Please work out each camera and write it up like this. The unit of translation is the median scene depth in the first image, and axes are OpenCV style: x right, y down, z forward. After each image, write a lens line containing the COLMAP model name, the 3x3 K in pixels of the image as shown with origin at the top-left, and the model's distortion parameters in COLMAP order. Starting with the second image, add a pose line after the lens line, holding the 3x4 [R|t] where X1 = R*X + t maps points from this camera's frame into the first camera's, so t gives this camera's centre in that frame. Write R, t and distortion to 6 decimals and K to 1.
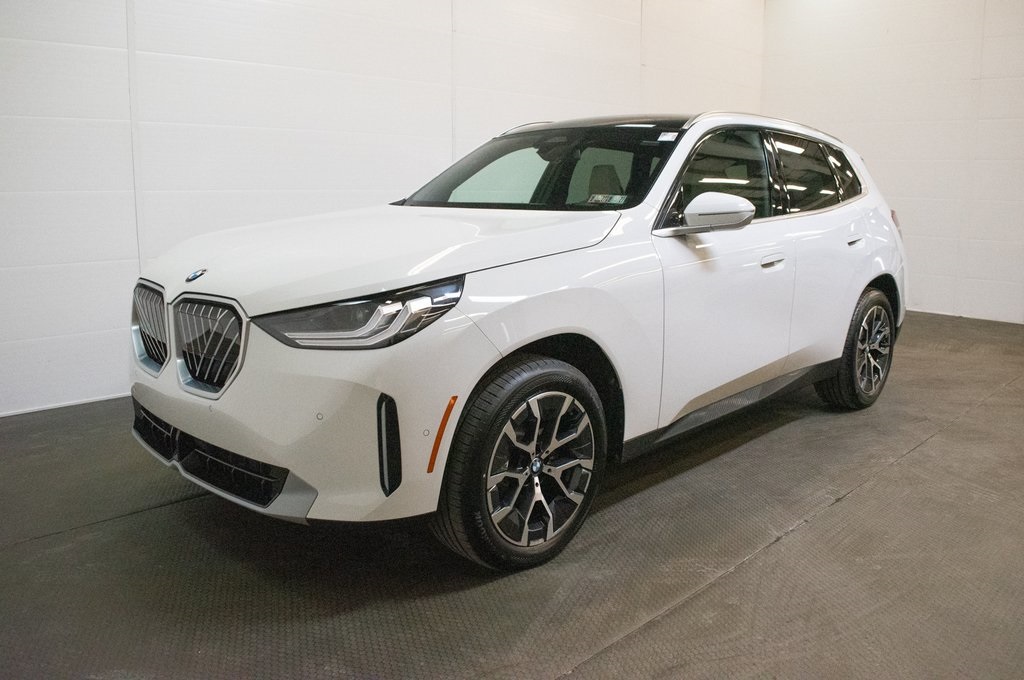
lens RADIAL K [[792.0, 0, 512.0], [0, 792.0, 340.0], [0, 0, 1]] dist [-0.096742, -0.002414]
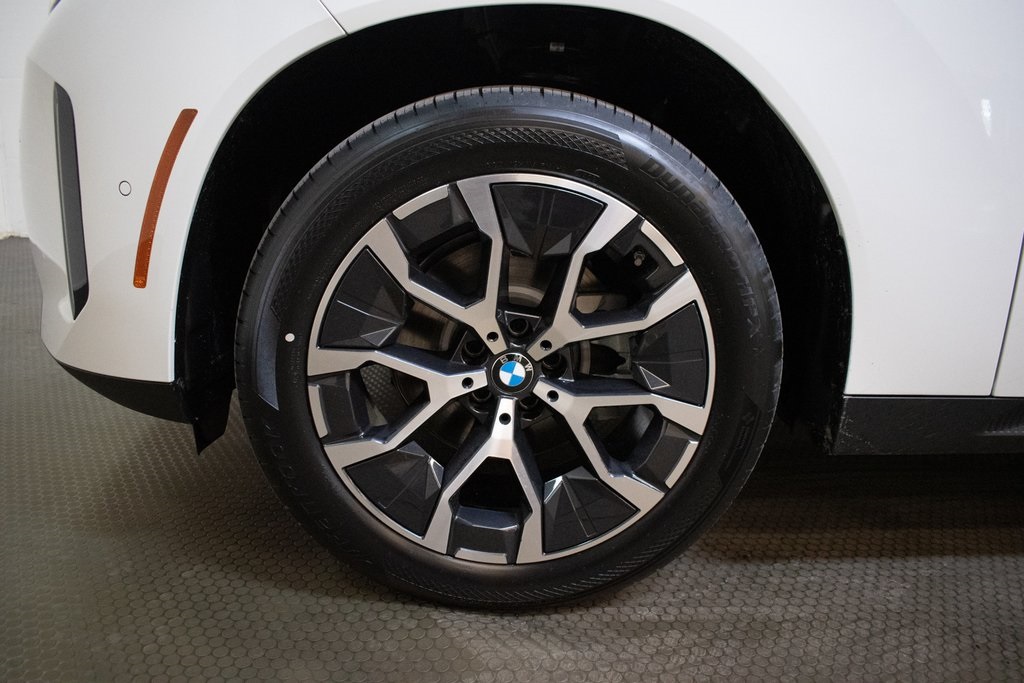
lens RADIAL K [[792.0, 0, 512.0], [0, 792.0, 341.5], [0, 0, 1]] dist [-0.096742, -0.002414]
pose [[0.731388, 0.201758, -0.651433, 0.283764], [-0.162940, 0.979268, 0.120355, 0.096639], [0.662210, 0.018118, 0.749099, 0.701142]]
